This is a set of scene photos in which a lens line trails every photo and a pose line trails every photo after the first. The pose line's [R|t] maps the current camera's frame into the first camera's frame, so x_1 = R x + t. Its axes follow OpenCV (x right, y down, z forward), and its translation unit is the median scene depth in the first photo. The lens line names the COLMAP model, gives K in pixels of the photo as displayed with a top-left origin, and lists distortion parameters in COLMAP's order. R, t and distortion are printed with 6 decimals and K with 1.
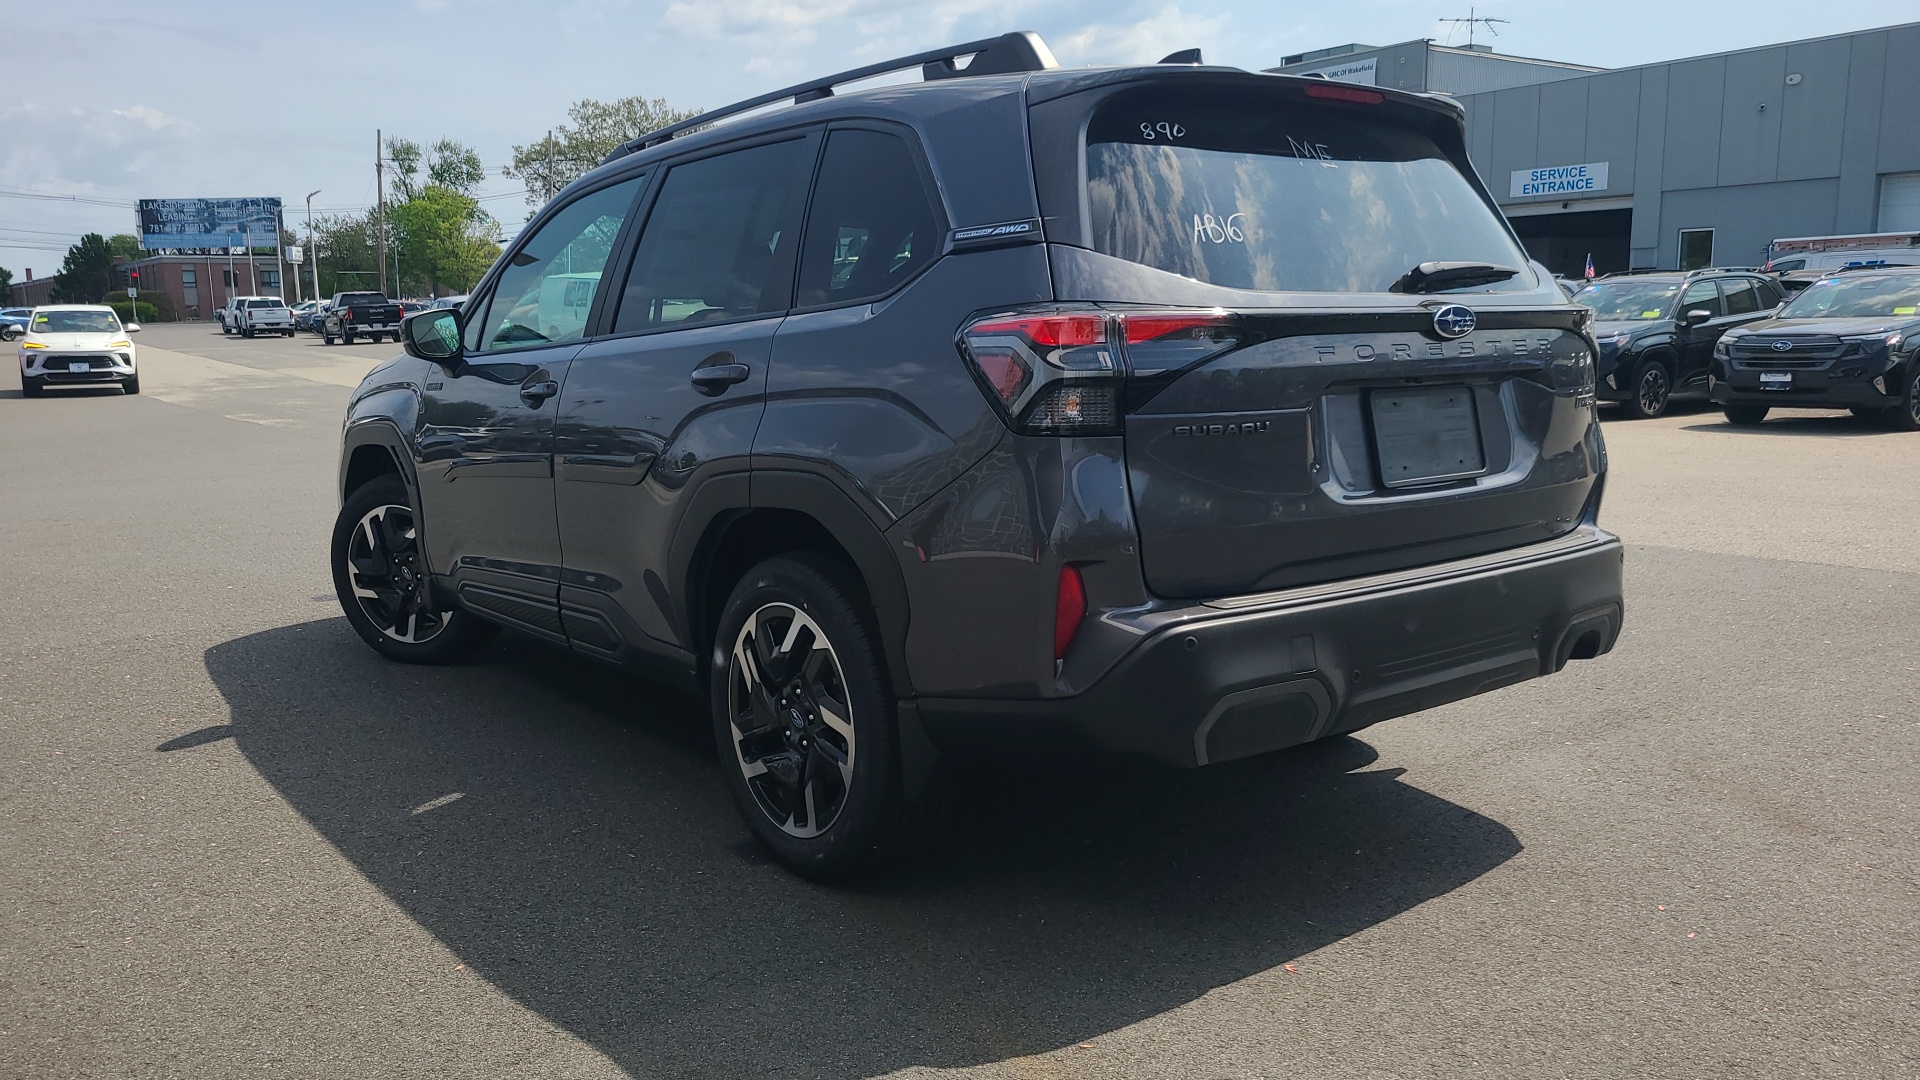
lens RADIAL K [[1450.8, 0, 953.2], [0, 1450.8, 554.7], [0, 0, 1]] dist [0.061330, -0.045757]
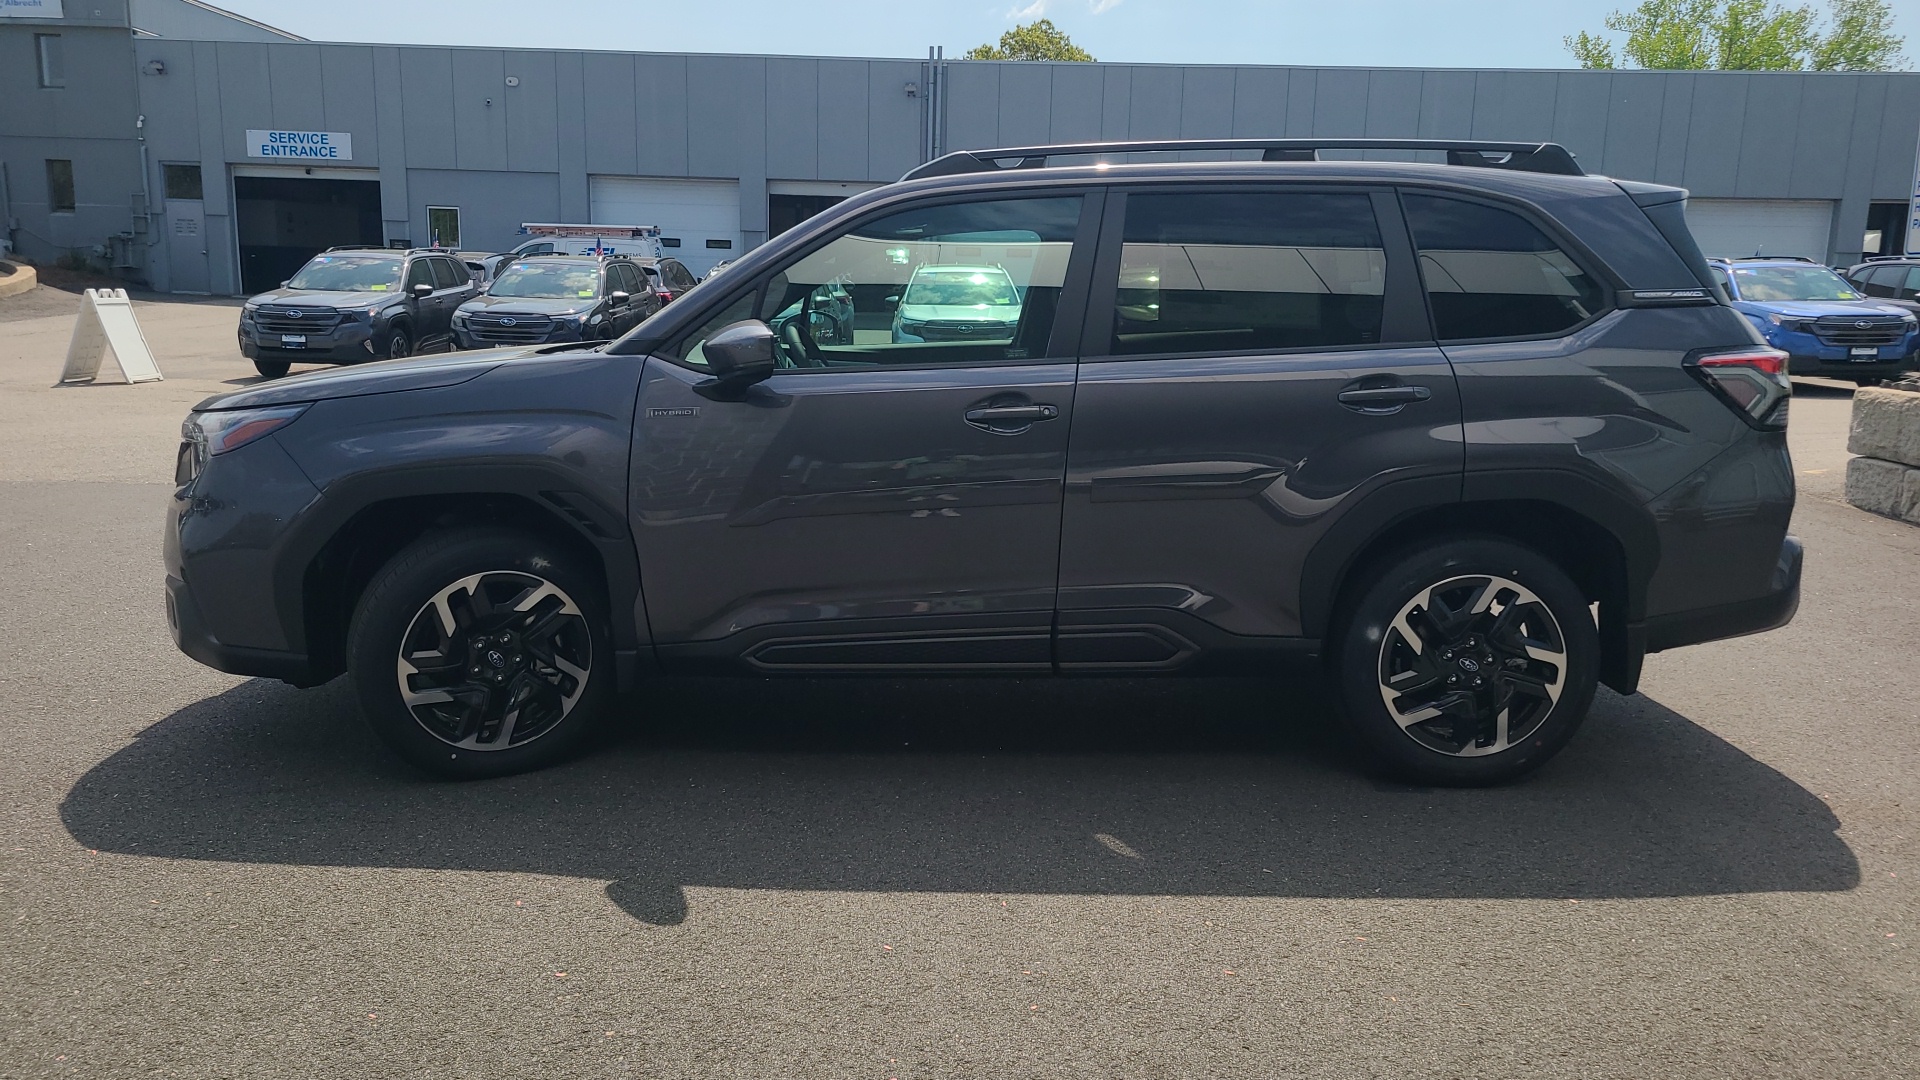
lens RADIAL K [[1450.8, 0, 956.7], [0, 1450.8, 530.6], [0, 0, 1]] dist [0.061330, -0.045757]
pose [[0.591772, -0.109498, 0.798634, -0.827552], [0.100355, 0.993031, 0.061789, -0.076135], [-0.799834, 0.043582, 0.598637, 0.355914]]
